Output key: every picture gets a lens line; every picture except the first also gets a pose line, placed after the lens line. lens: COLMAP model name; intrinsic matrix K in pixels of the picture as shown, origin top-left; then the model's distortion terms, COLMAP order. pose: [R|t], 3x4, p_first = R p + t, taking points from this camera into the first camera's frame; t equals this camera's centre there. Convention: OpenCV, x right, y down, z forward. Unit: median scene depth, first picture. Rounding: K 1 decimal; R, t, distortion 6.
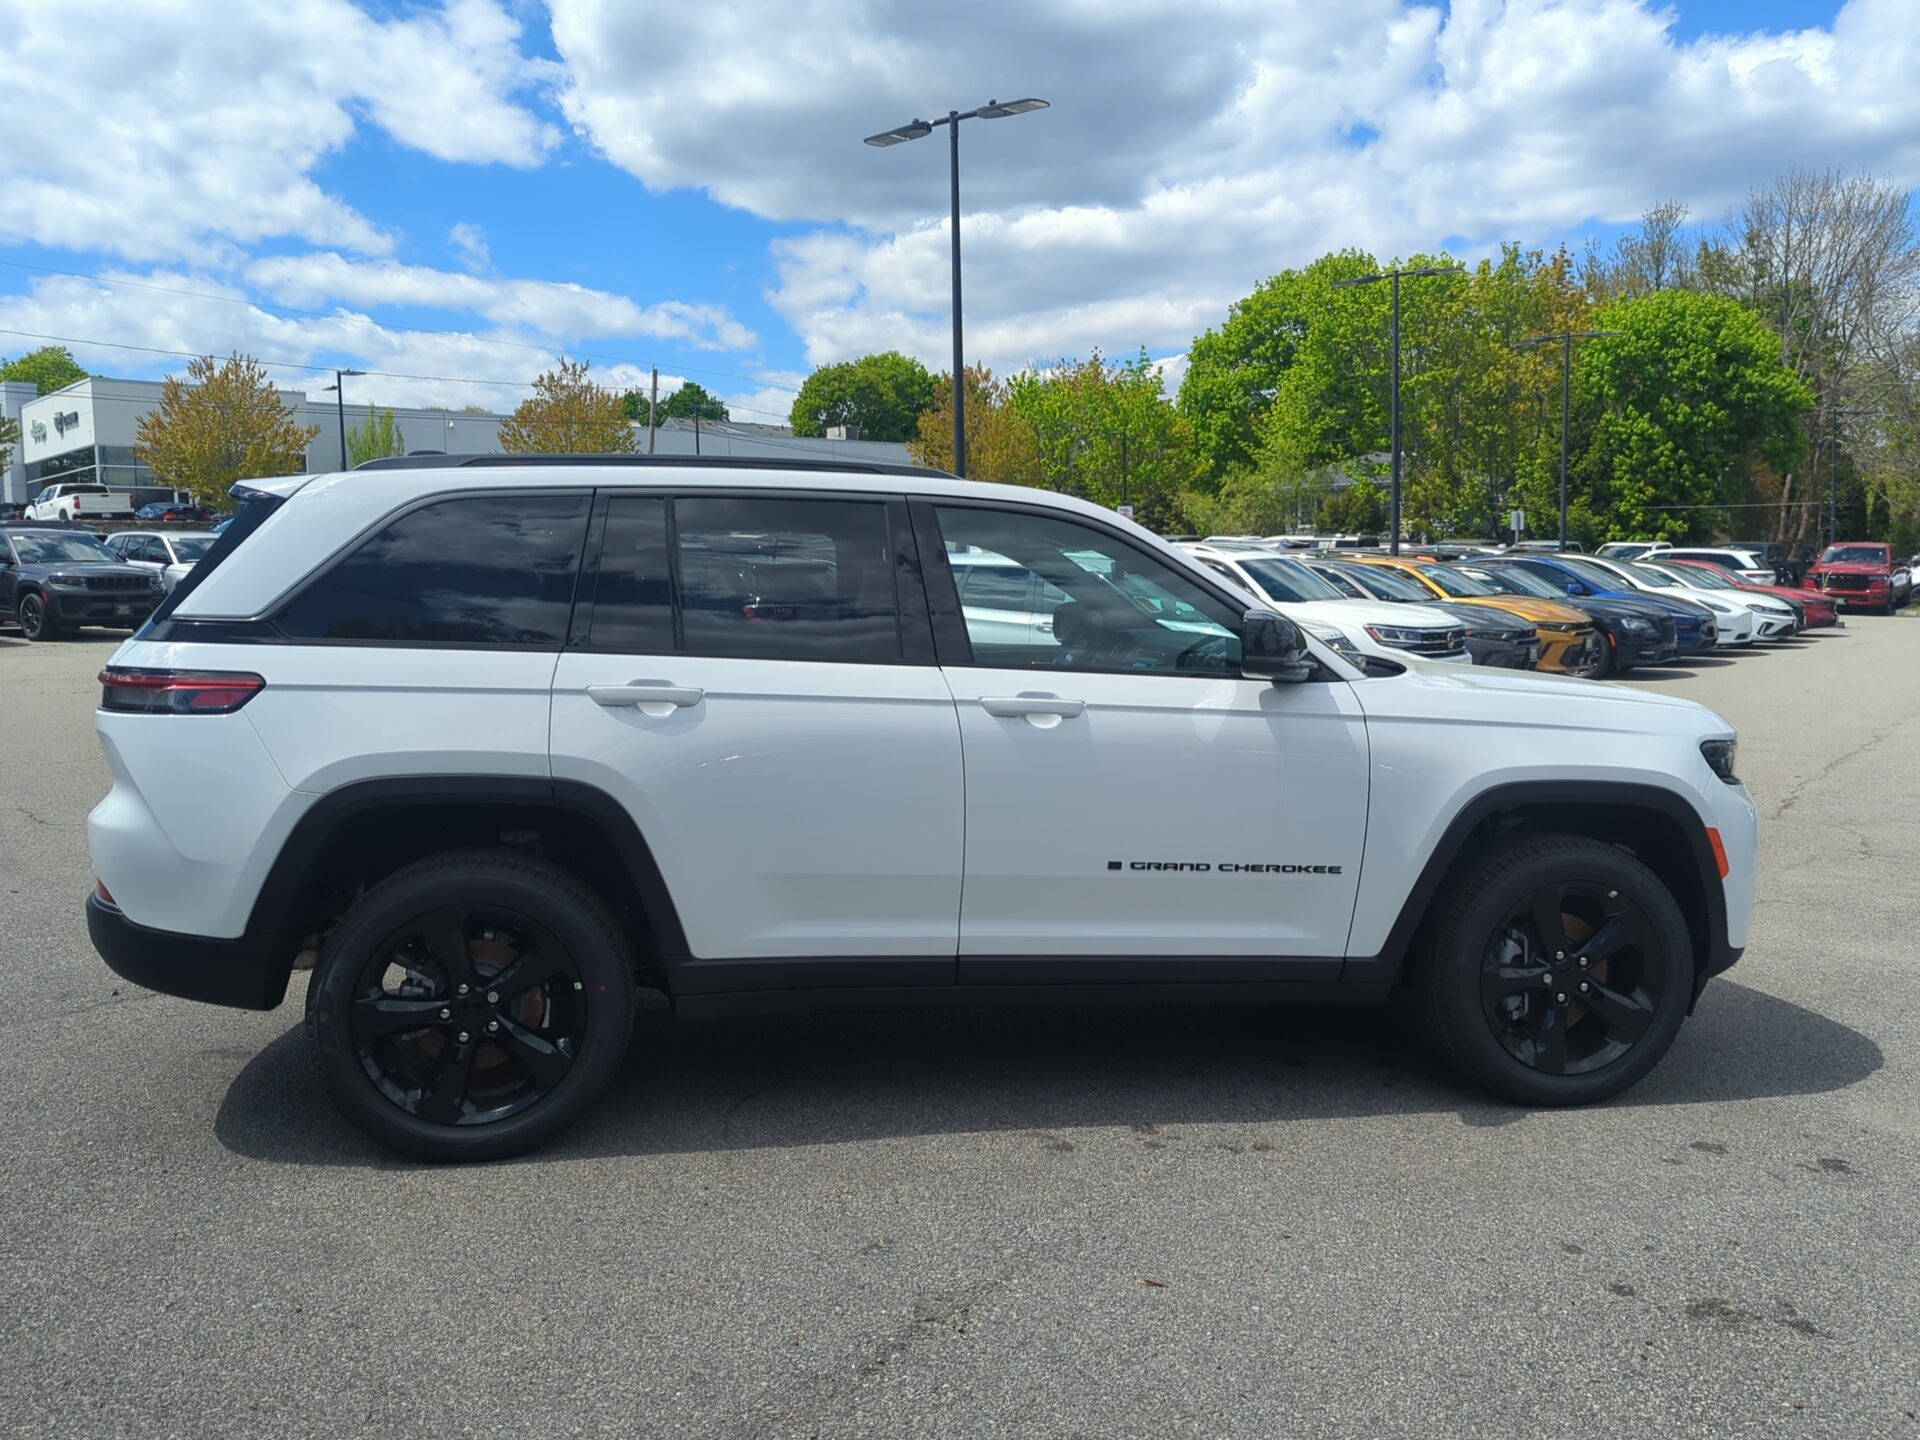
lens RADIAL K [[1562.5, 0, 970.9], [0, 1562.5, 705.0], [0, 0, 1]] dist [0.061312, -0.057282]
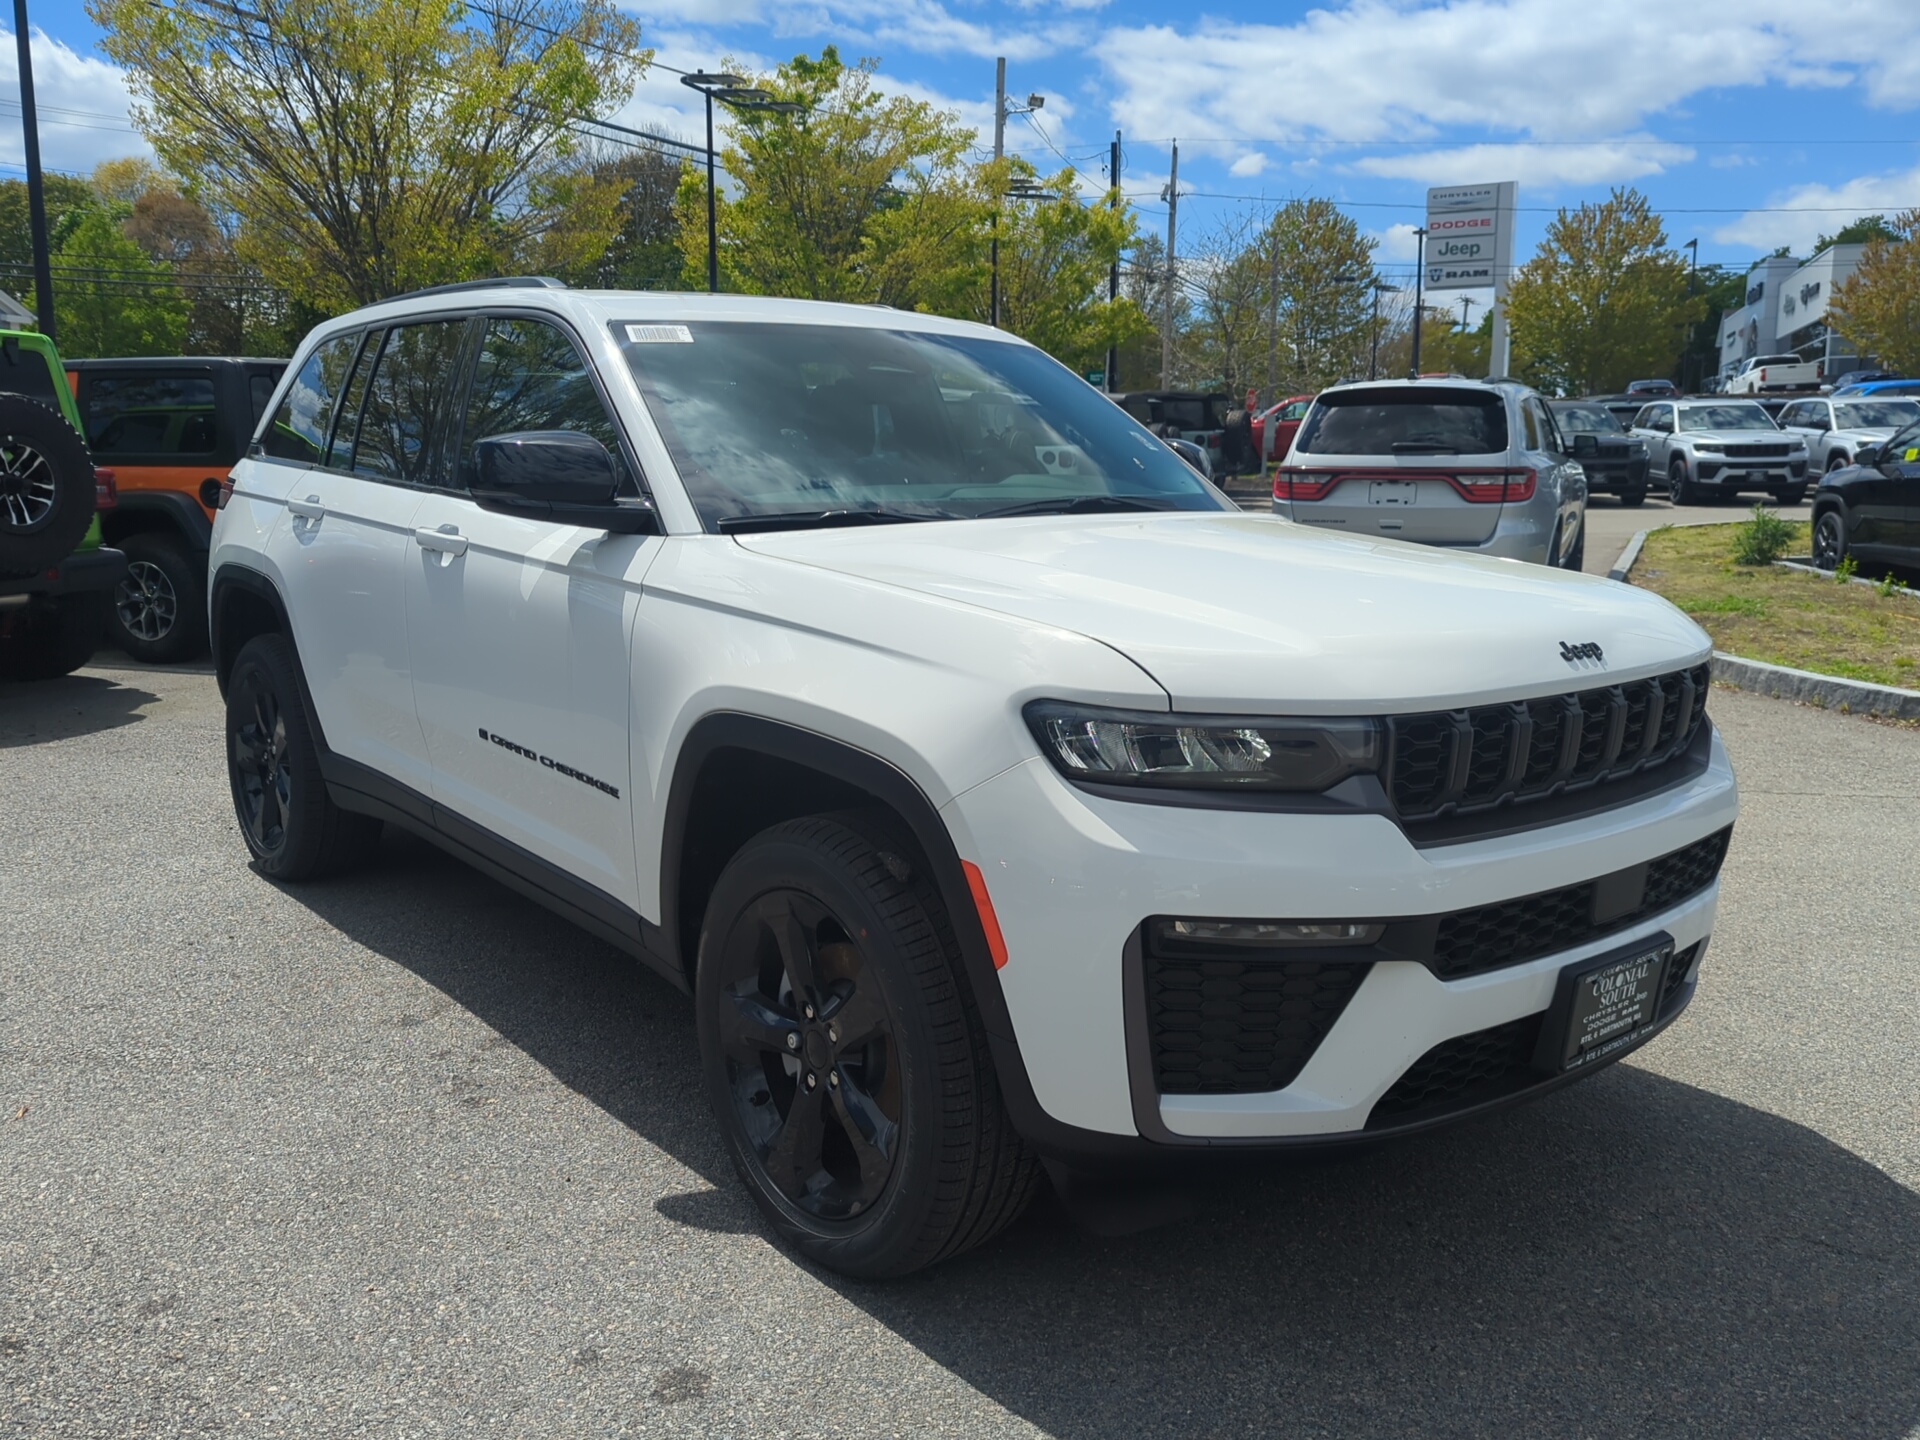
lens RADIAL K [[1562.5, 0, 971.8], [0, 1562.5, 706.4], [0, 0, 1]] dist [0.061312, -0.057282]
pose [[0.502182, 0.142846, -0.852882, 0.143115], [-0.076402, 0.989735, 0.120782, -0.005340], [0.861380, 0.004507, 0.507940, 0.118932]]
